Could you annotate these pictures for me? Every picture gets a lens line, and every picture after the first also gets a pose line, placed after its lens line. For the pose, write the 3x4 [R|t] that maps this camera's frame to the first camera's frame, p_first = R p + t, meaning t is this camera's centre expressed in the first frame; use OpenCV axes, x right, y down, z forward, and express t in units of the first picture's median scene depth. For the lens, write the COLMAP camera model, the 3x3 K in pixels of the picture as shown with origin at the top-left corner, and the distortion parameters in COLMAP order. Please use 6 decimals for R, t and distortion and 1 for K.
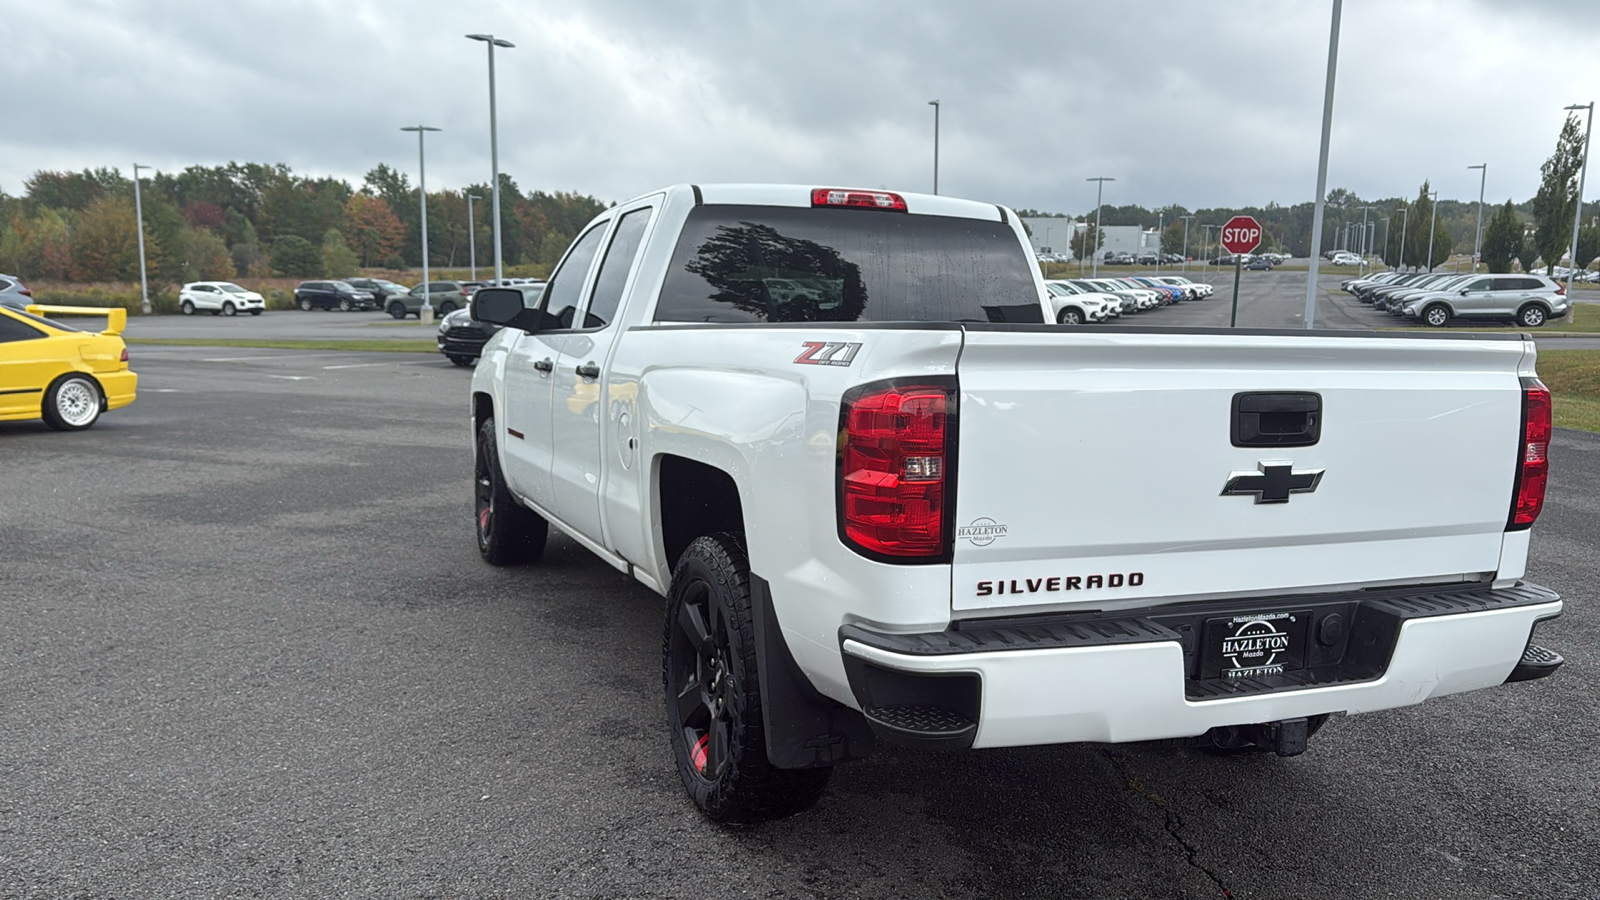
lens RADIAL K [[1284.4, 0, 829.5], [0, 1284.4, 487.1], [0, 0, 1]] dist [0.166651, -0.317039]
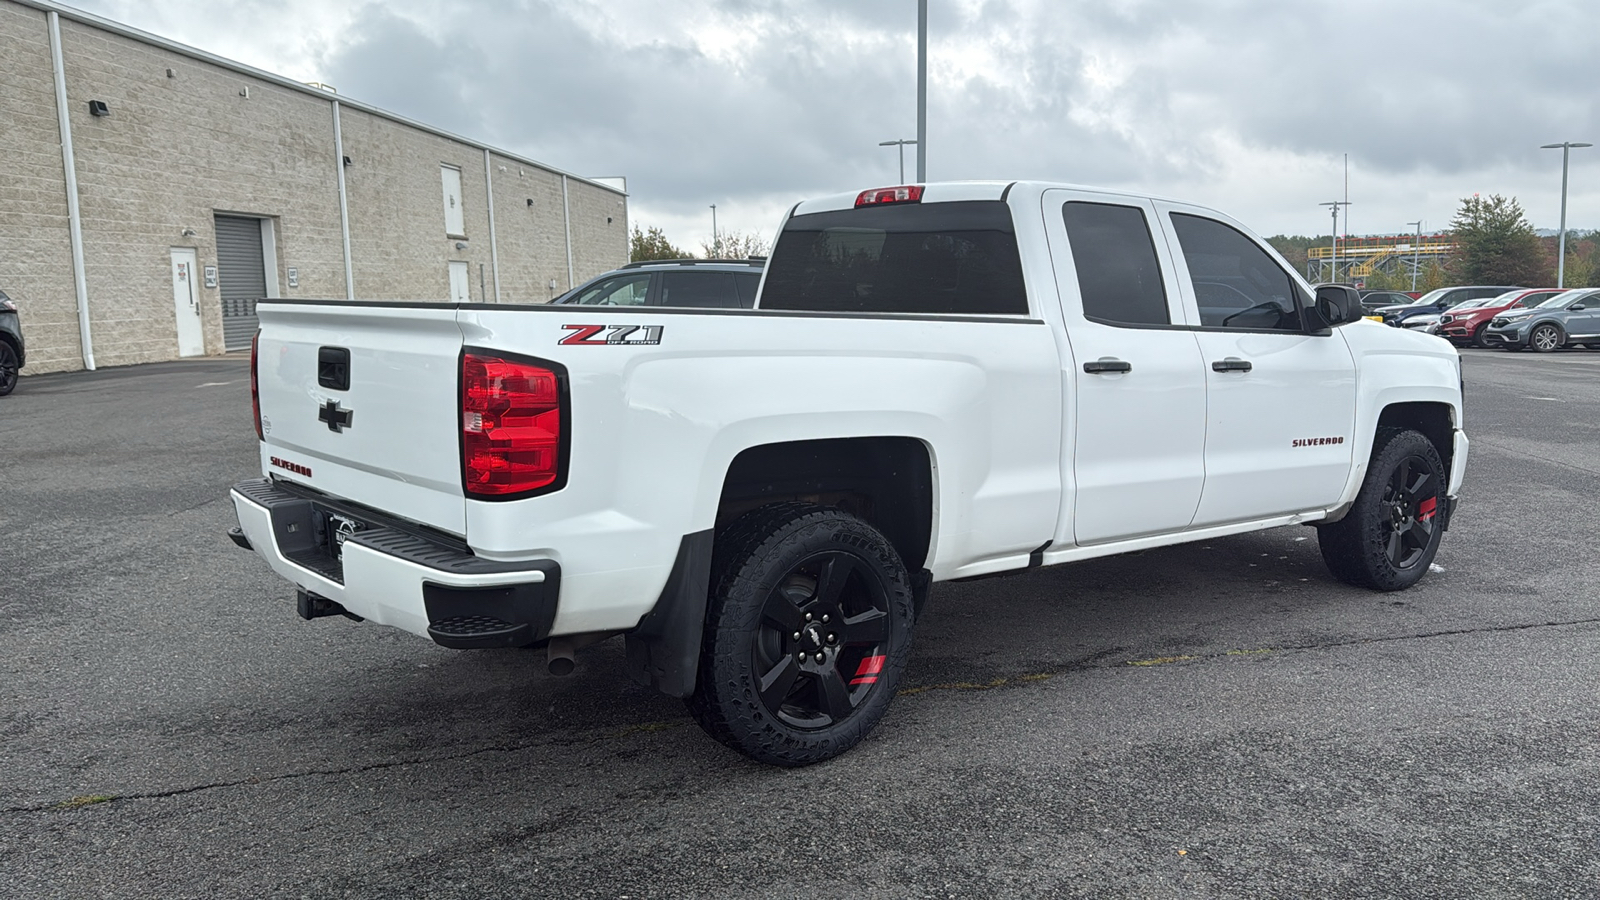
lens RADIAL K [[1274.4, 0, 830.6], [0, 1274.4, 445.7], [0, 0, 1]] dist [0.146884, -0.262005]
pose [[0.285406, 0.085010, -0.954629, 1.693966], [-0.127841, 0.990534, 0.049986, -0.100562], [0.949842, 0.107775, 0.293573, 1.063633]]
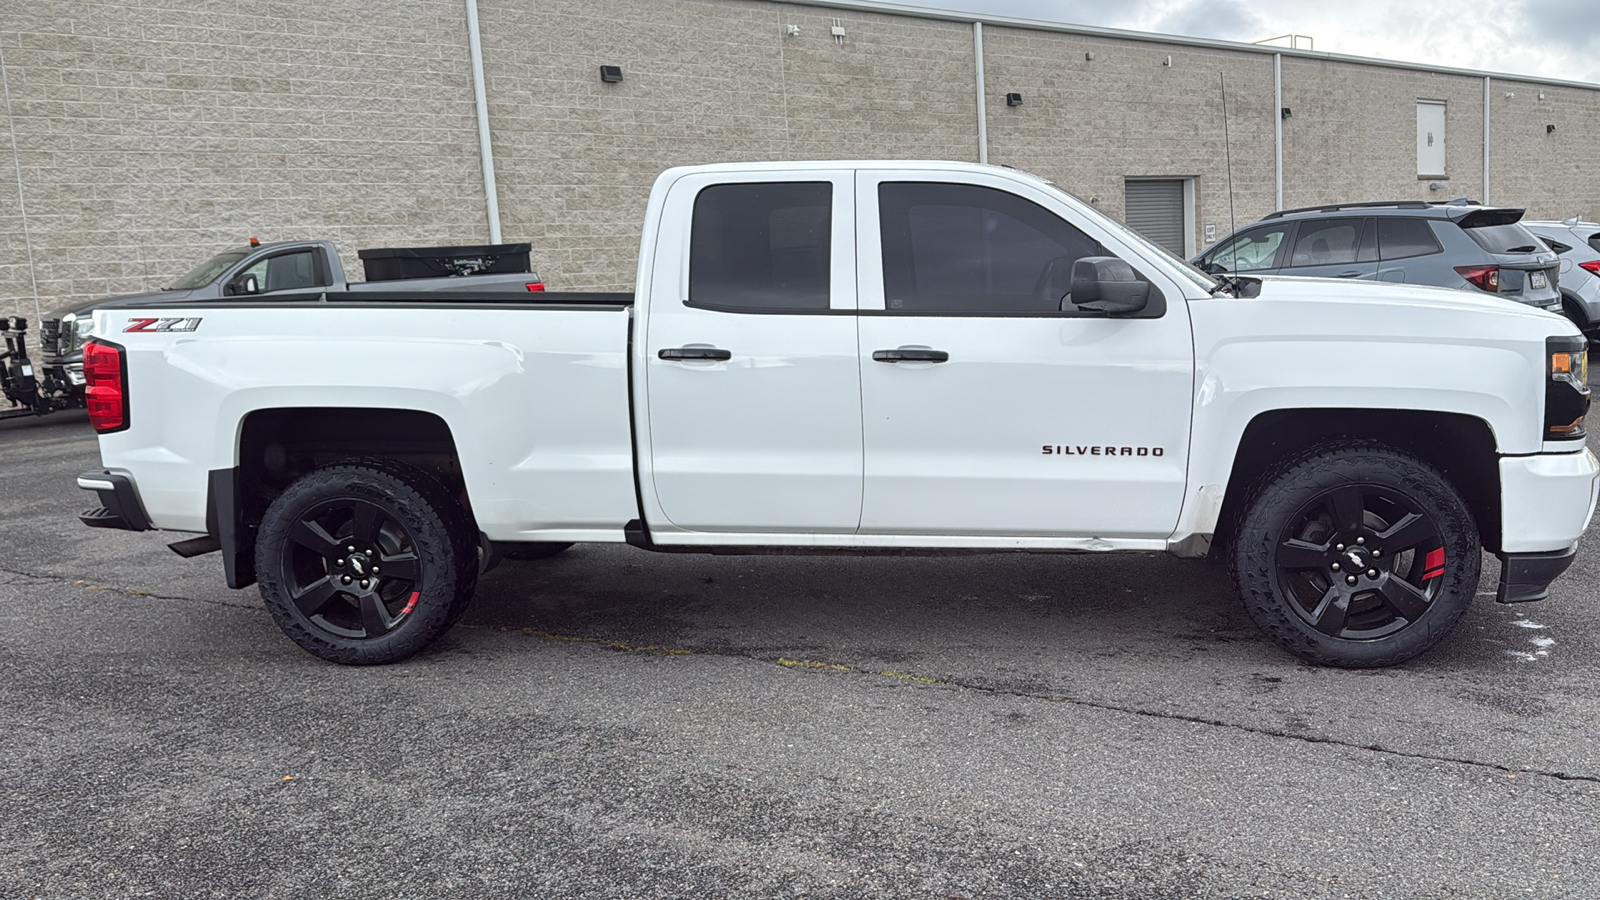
lens RADIAL K [[1274.4, 0, 830.6], [0, 1274.4, 445.7], [0, 0, 1]] dist [0.146884, -0.262005]
pose [[-0.510954, 0.113739, -0.852050, 1.538451], [-0.098533, 0.976925, 0.189496, -0.359362], [0.853942, 0.180779, -0.487956, 2.735811]]
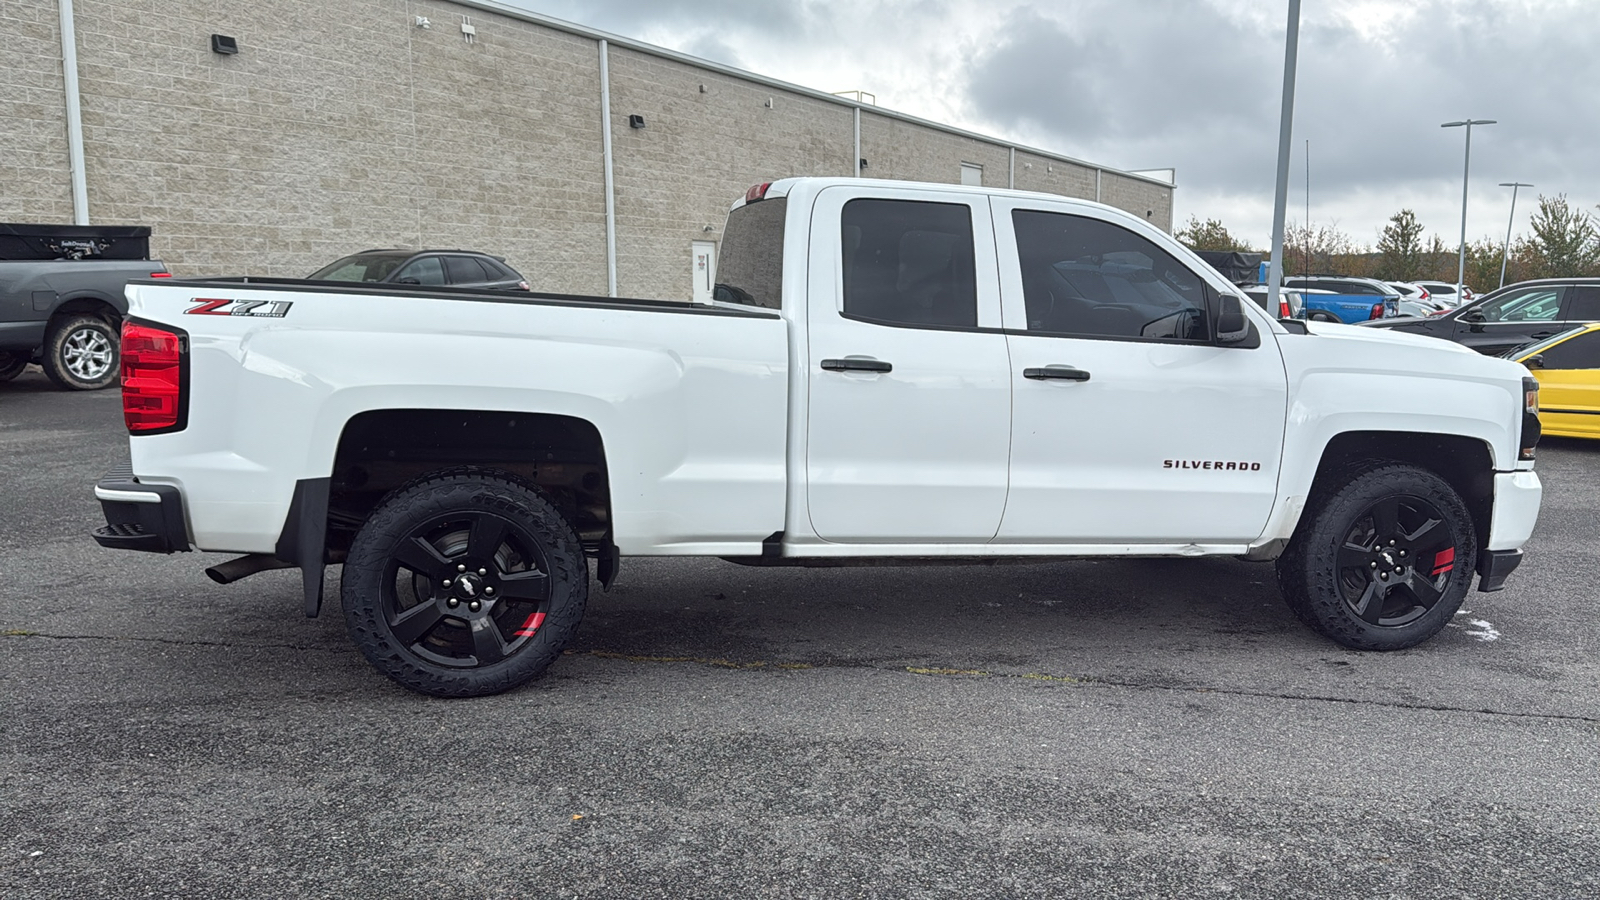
lens RADIAL K [[1274.4, 0, 830.6], [0, 1274.4, 445.7], [0, 0, 1]] dist [0.146884, -0.262005]
pose [[-0.162376, 0.094096, -0.982232, 1.826384], [-0.169325, 0.978019, 0.121684, -0.246918], [0.972092, 0.186075, -0.142874, 2.033752]]
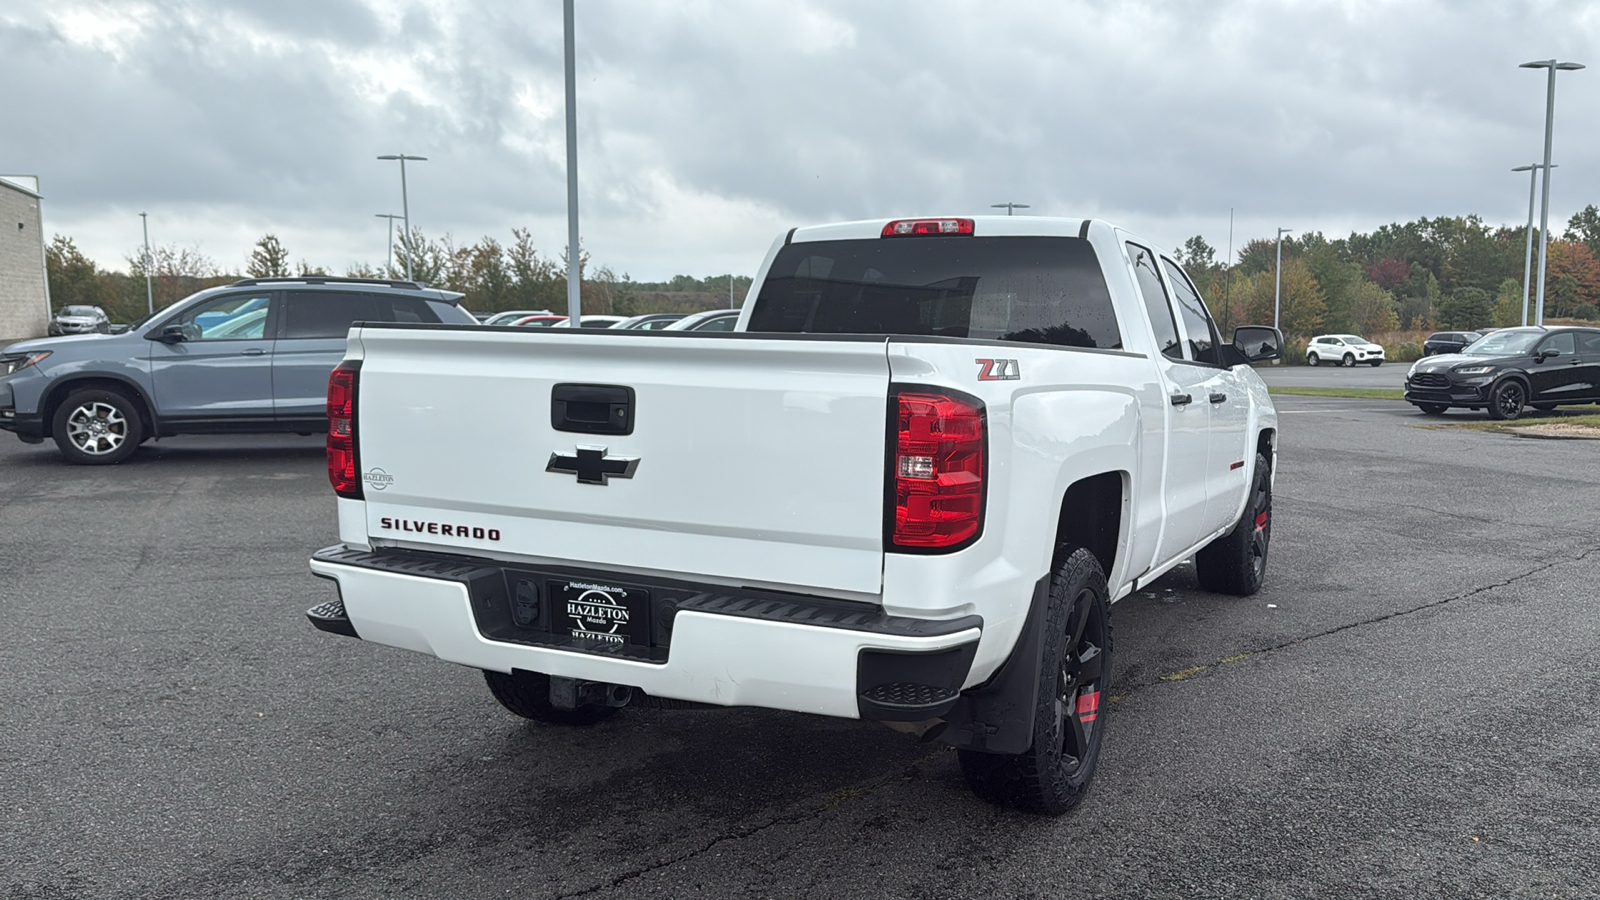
lens RADIAL K [[1281.2, 0, 821.9], [0, 1281.2, 477.0], [0, 0, 1]] dist [0.160719, -0.270026]
pose [[0.644452, 0.068986, -0.761527, 1.272663], [-0.105688, 0.994399, 0.000641, -0.014693], [0.757306, 0.080071, 0.648133, 0.421036]]
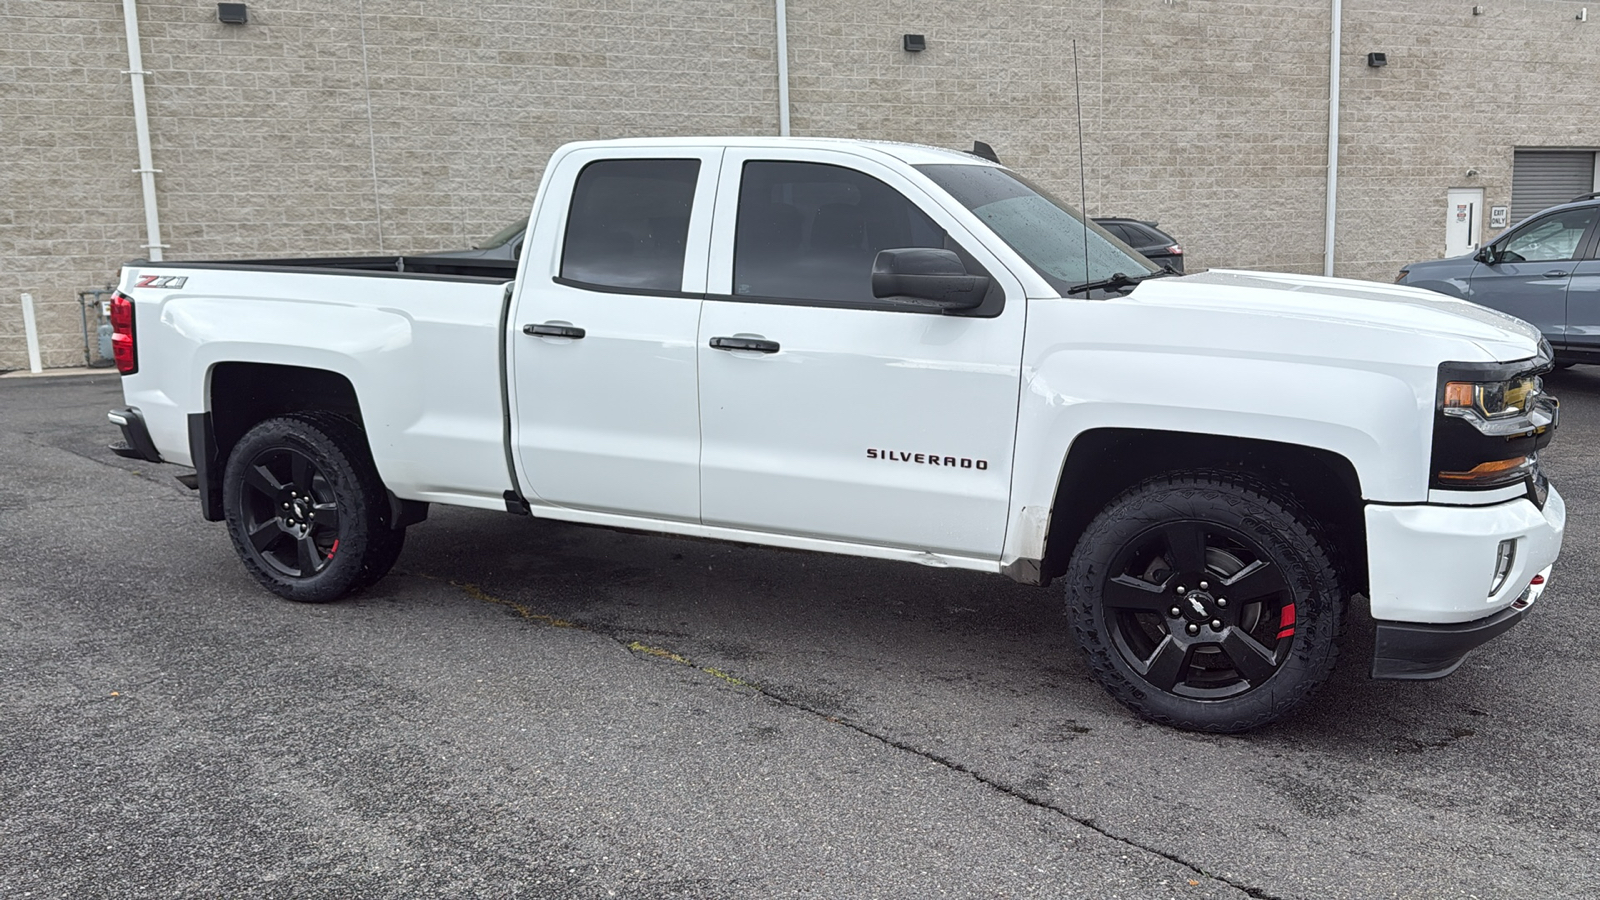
lens RADIAL K [[1272.7, 0, 829.1], [0, 1272.7, 462.9], [0, 0, 1]] dist [0.141209, -0.250251]
pose [[-0.748390, 0.093991, -0.656566, 1.081750], [-0.103752, 0.961132, 0.255854, -0.436166], [0.655094, 0.259598, -0.709549, 3.178879]]
